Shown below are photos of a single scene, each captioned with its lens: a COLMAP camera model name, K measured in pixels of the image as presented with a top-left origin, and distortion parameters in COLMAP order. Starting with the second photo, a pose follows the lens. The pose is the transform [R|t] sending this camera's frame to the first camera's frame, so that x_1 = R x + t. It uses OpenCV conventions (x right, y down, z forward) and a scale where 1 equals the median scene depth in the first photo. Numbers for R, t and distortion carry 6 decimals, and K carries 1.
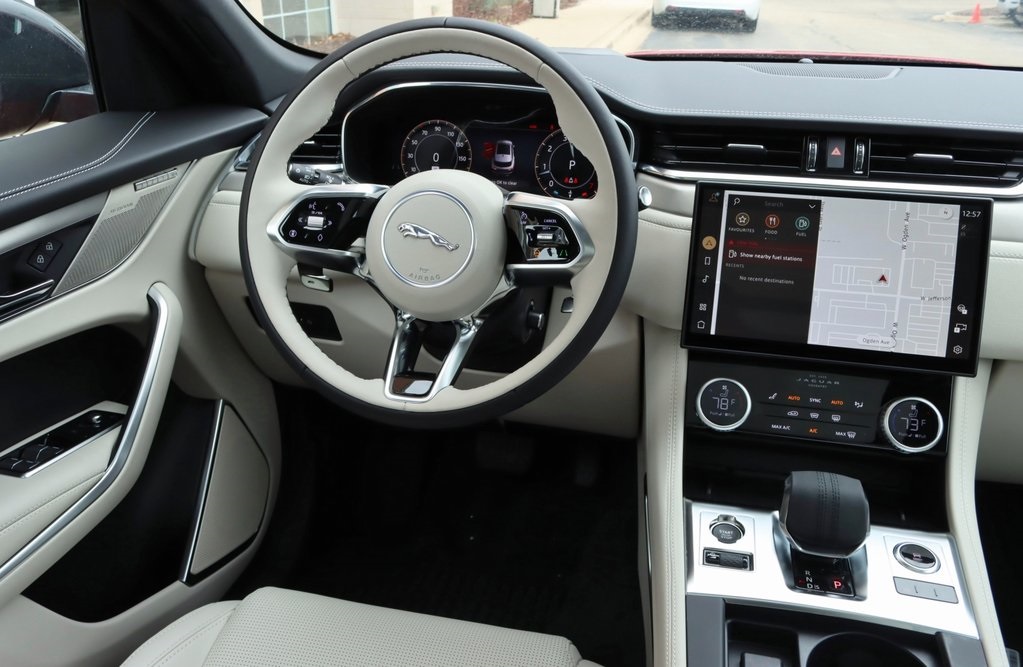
lens RADIAL K [[856.6, 0, 500.7], [0, 856.6, 336.1], [0, 0, 1]] dist [-0.004091, 0.015303]
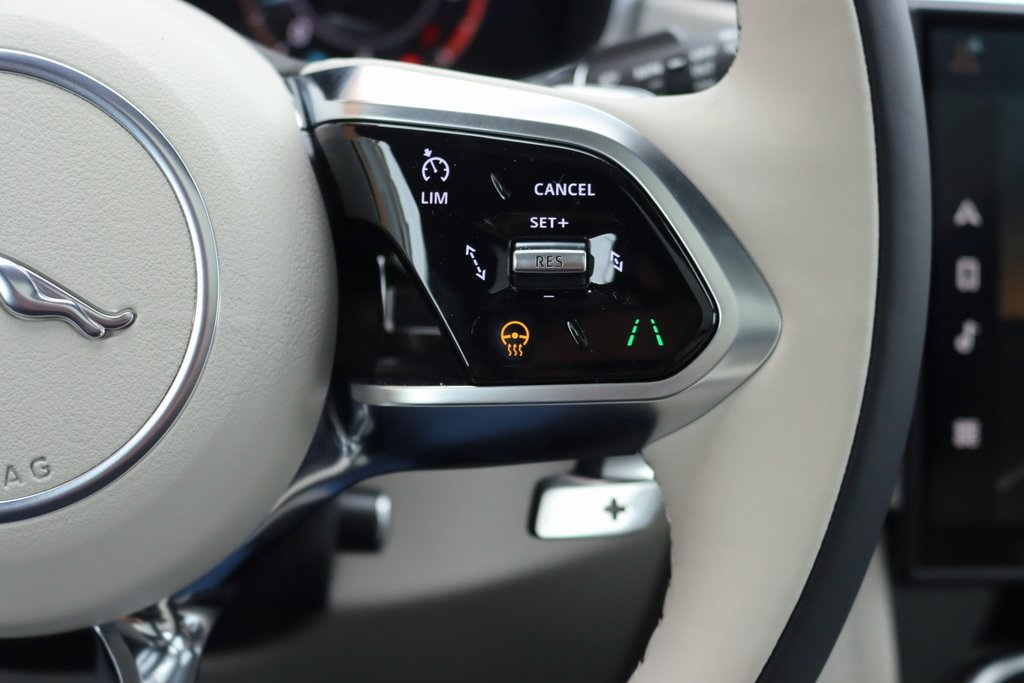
lens RADIAL K [[1583.6, 0, 512.0], [0, 1583.6, 341.5], [0, 0, 1]] dist [0.020533, 0.022656]
pose [[0.936811, -0.064516, 0.343835, -0.090642], [0.059962, 0.997915, 0.023873, -0.095139], [-0.344658, -0.001747, 0.938727, 0.555912]]
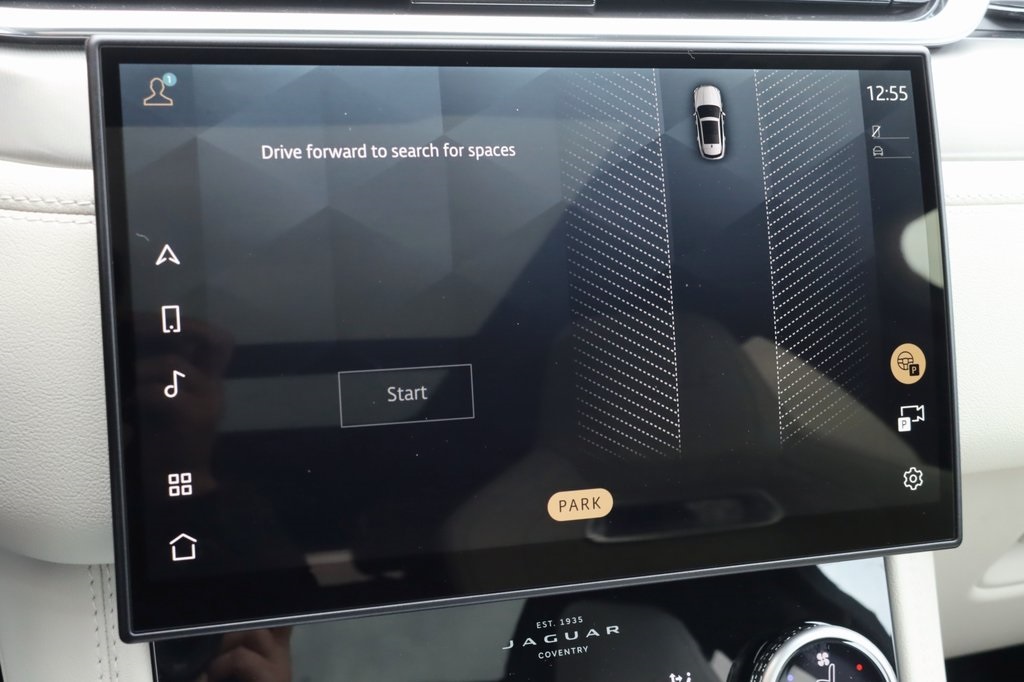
lens RADIAL K [[1407.0, 0, 512.0], [0, 1407.0, 341.0], [0, 0, 1]] dist [0.013299, -0.063876]
pose [[0.860058, -0.147972, 0.488268, 0.112047], [0.145524, 0.988411, 0.043210, -0.085350], [-0.489003, 0.033892, 0.871624, 0.548659]]
